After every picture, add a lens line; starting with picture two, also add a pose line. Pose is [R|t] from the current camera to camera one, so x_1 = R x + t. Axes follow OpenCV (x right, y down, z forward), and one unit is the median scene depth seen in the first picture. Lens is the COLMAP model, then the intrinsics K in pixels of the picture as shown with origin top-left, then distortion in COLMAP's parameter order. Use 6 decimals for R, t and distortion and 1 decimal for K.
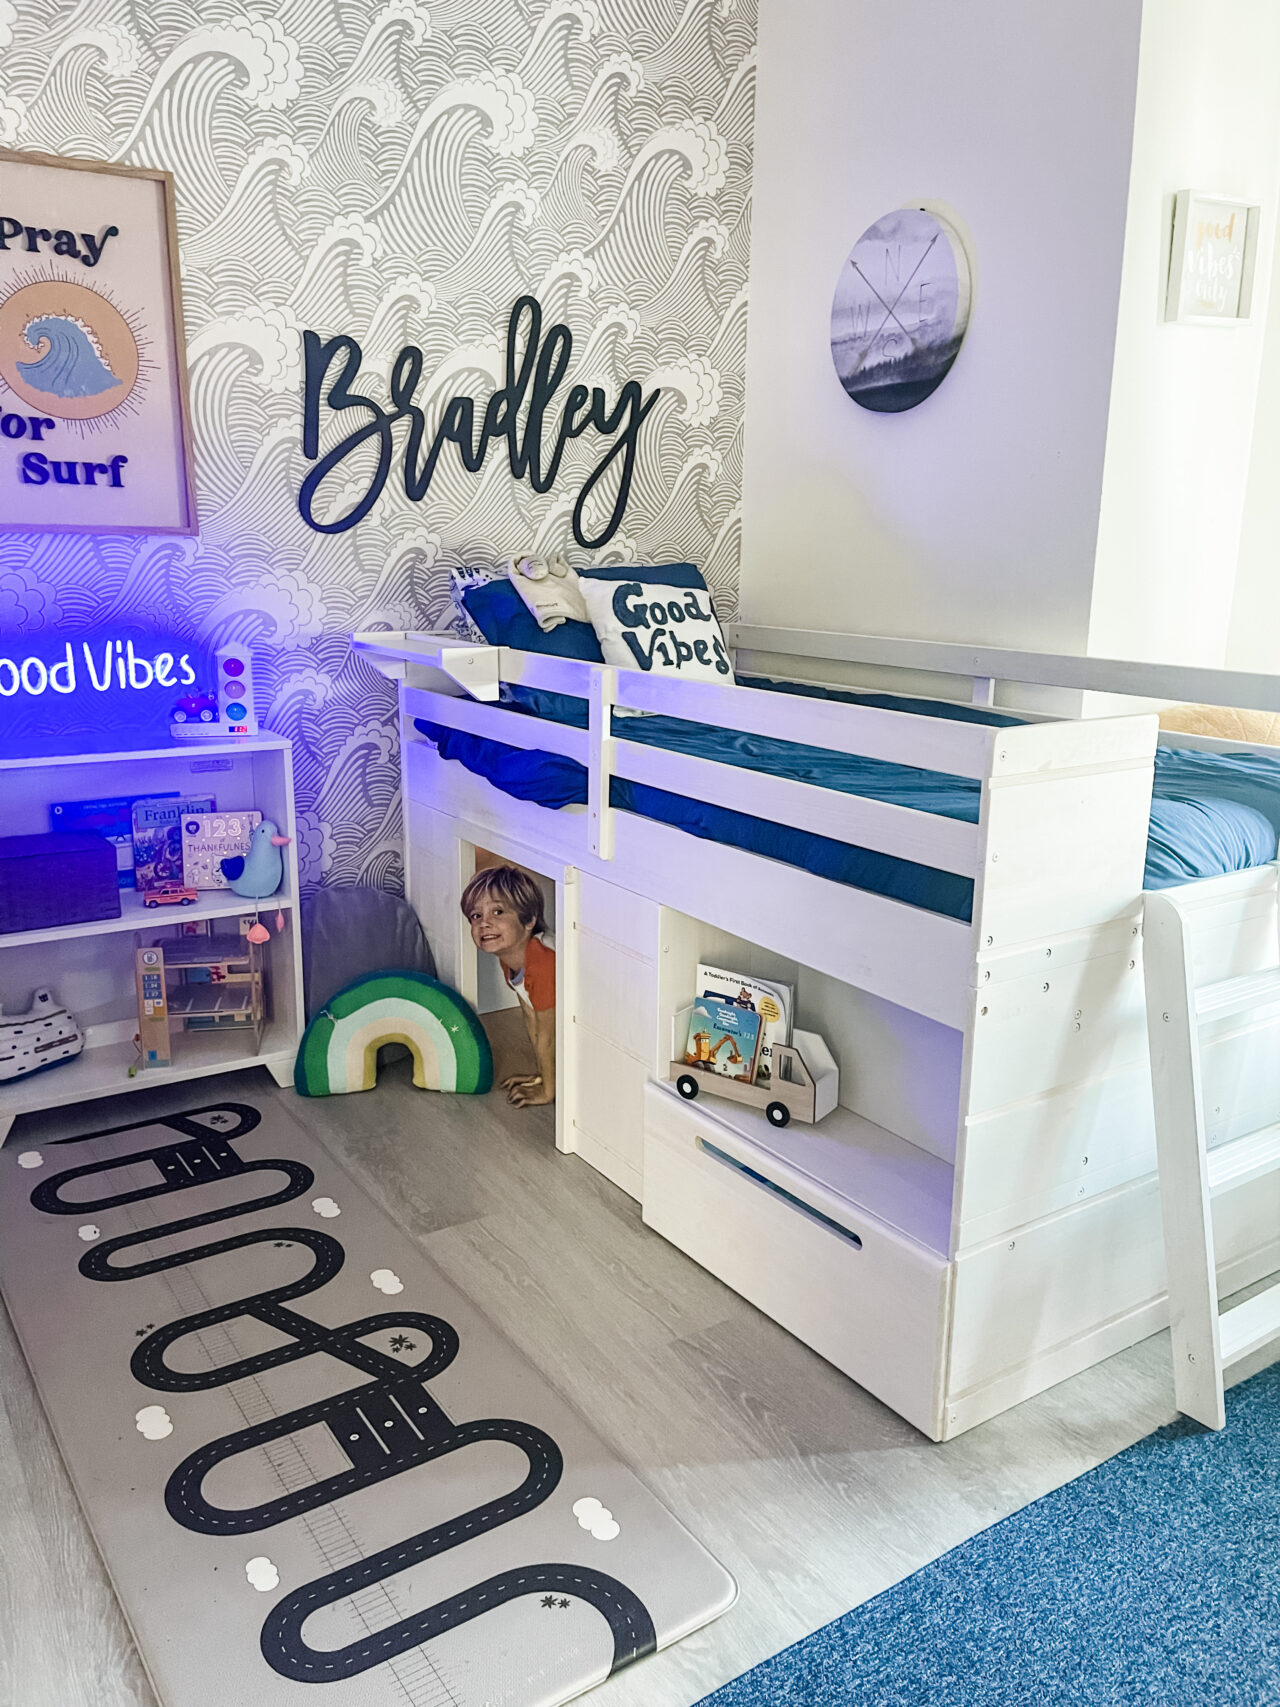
lens RADIAL K [[1298.4, 0, 657.0], [0, 1298.4, 883.1], [0, 0, 1]] dist [0.083700, -0.125882]
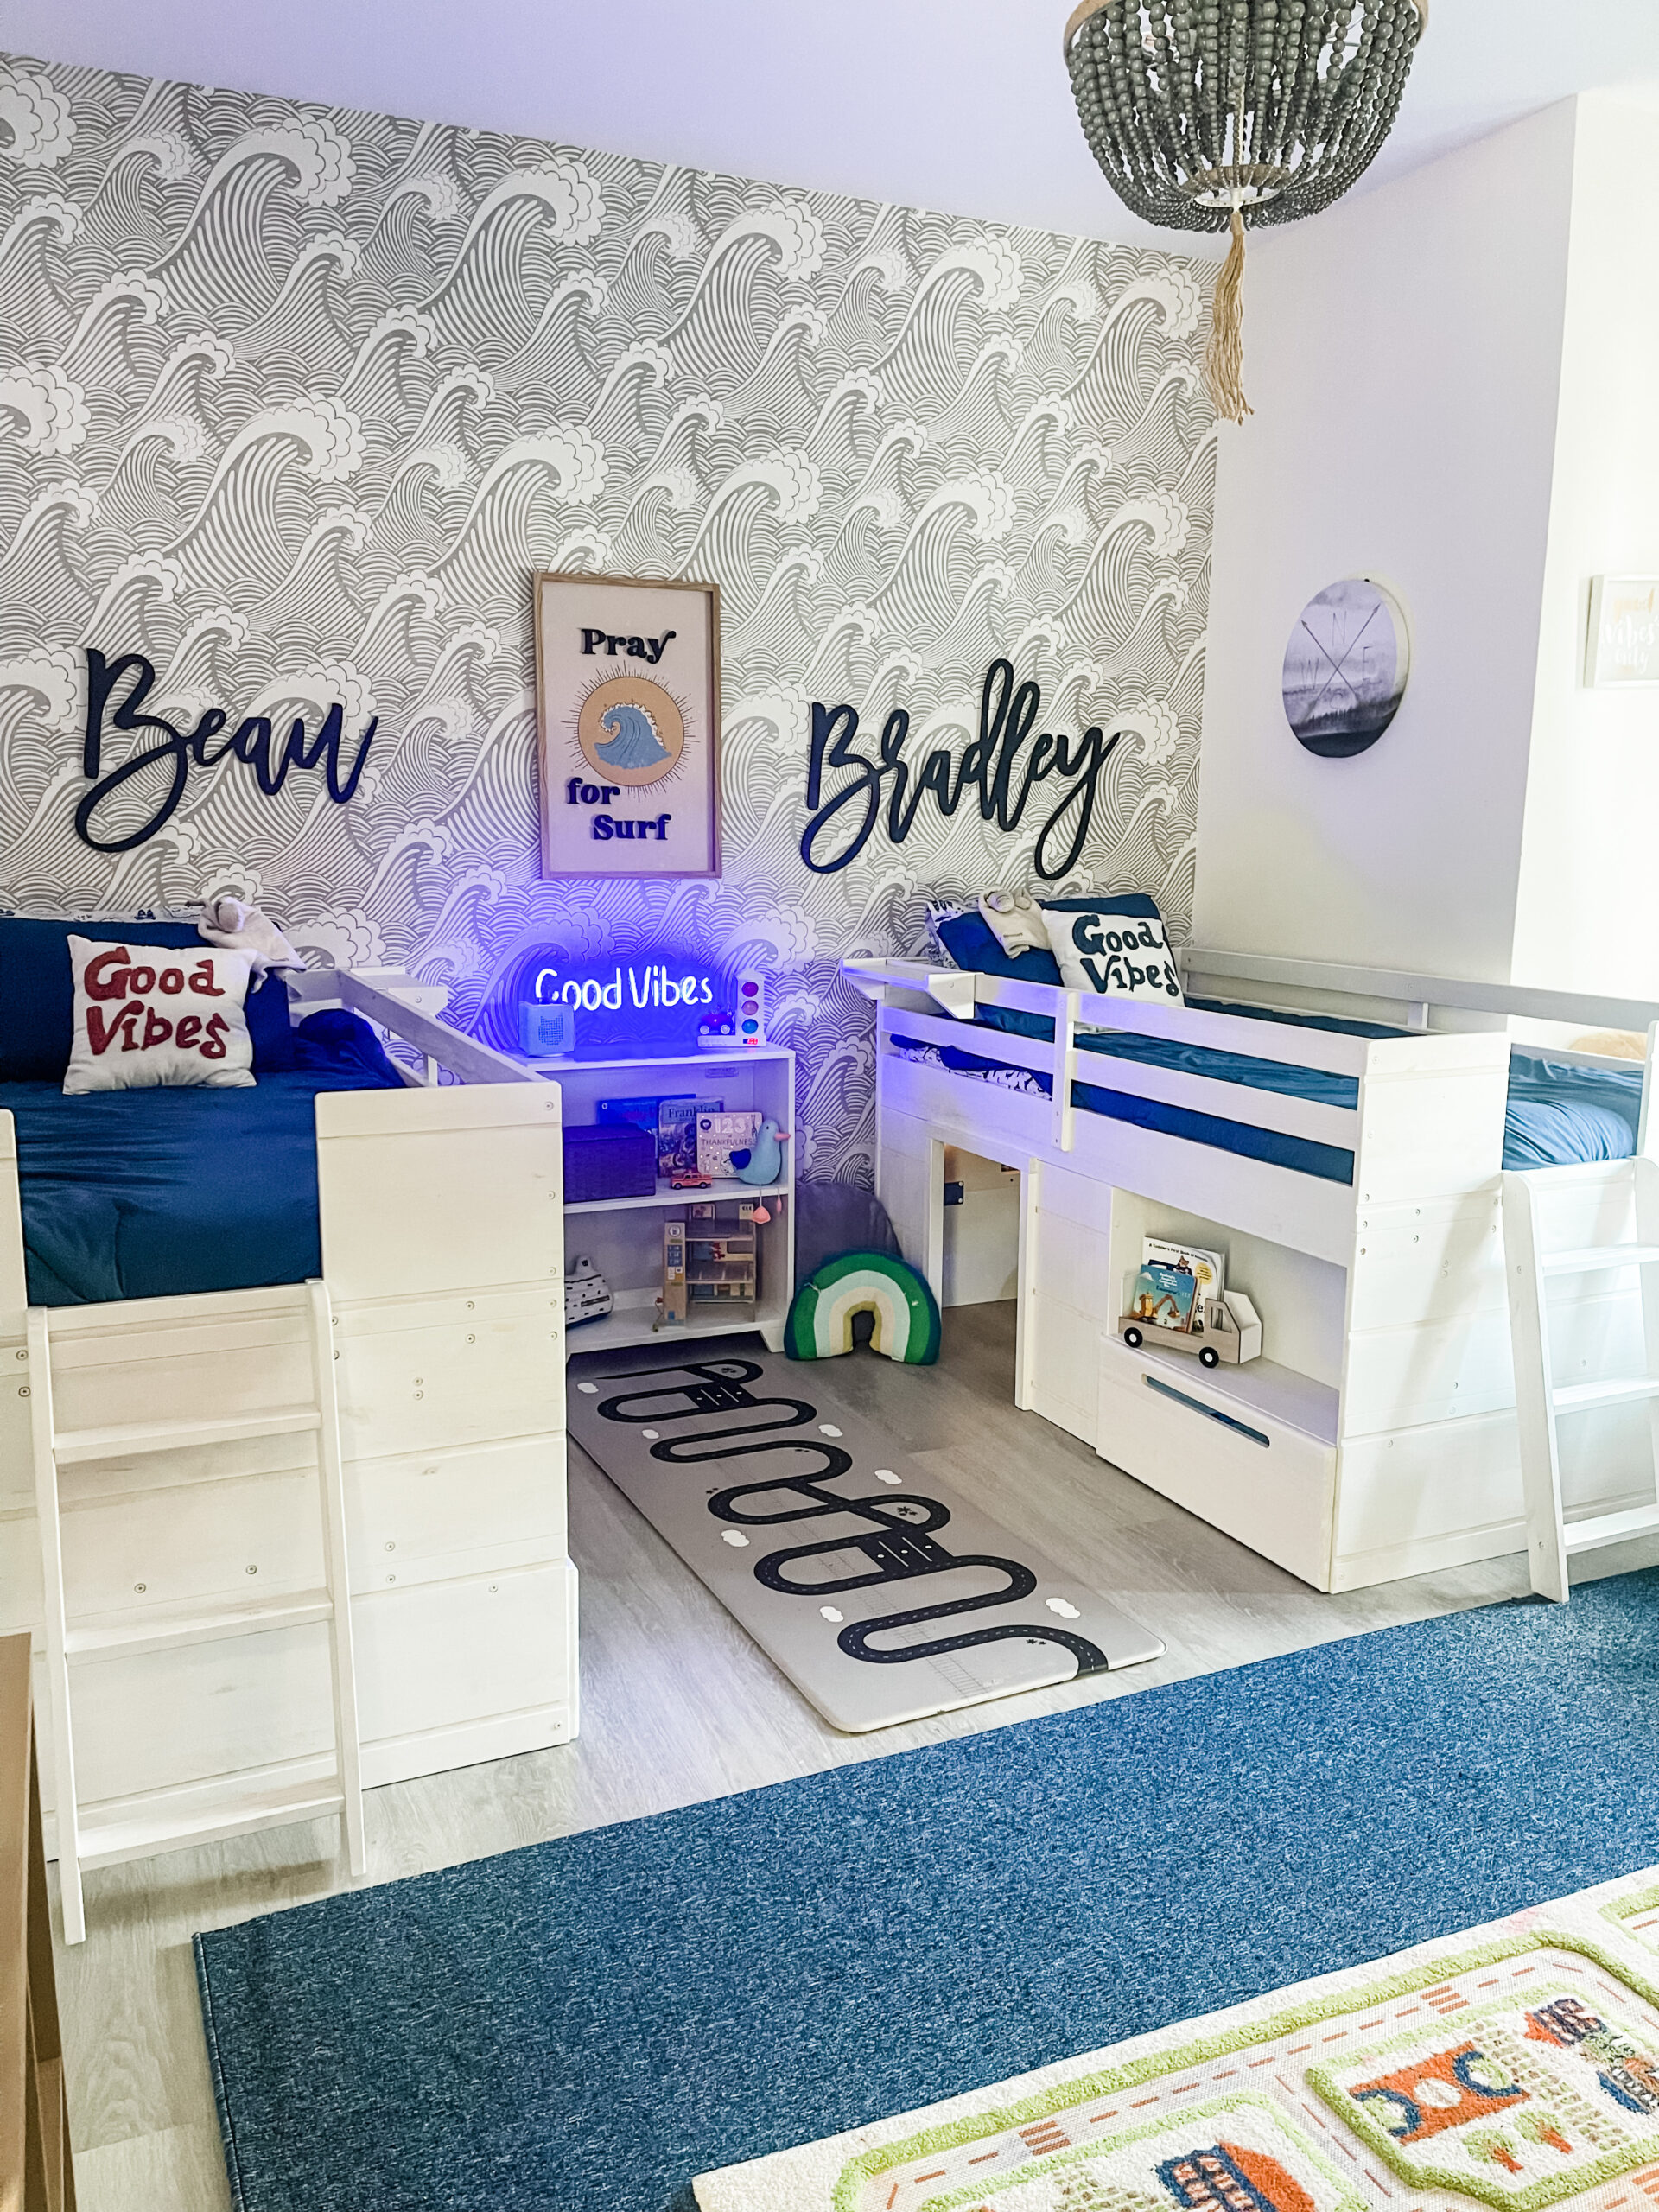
lens RADIAL K [[1682.5, 0, 851.6], [0, 1682.5, 1144.3], [0, 0, 1]] dist [0.083700, -0.125882]
pose [[0.989607, 0.021632, -0.142161, -0.013012], [-0.031255, 0.997343, -0.065810, 0.070188], [0.140359, 0.069569, 0.987654, -0.464031]]
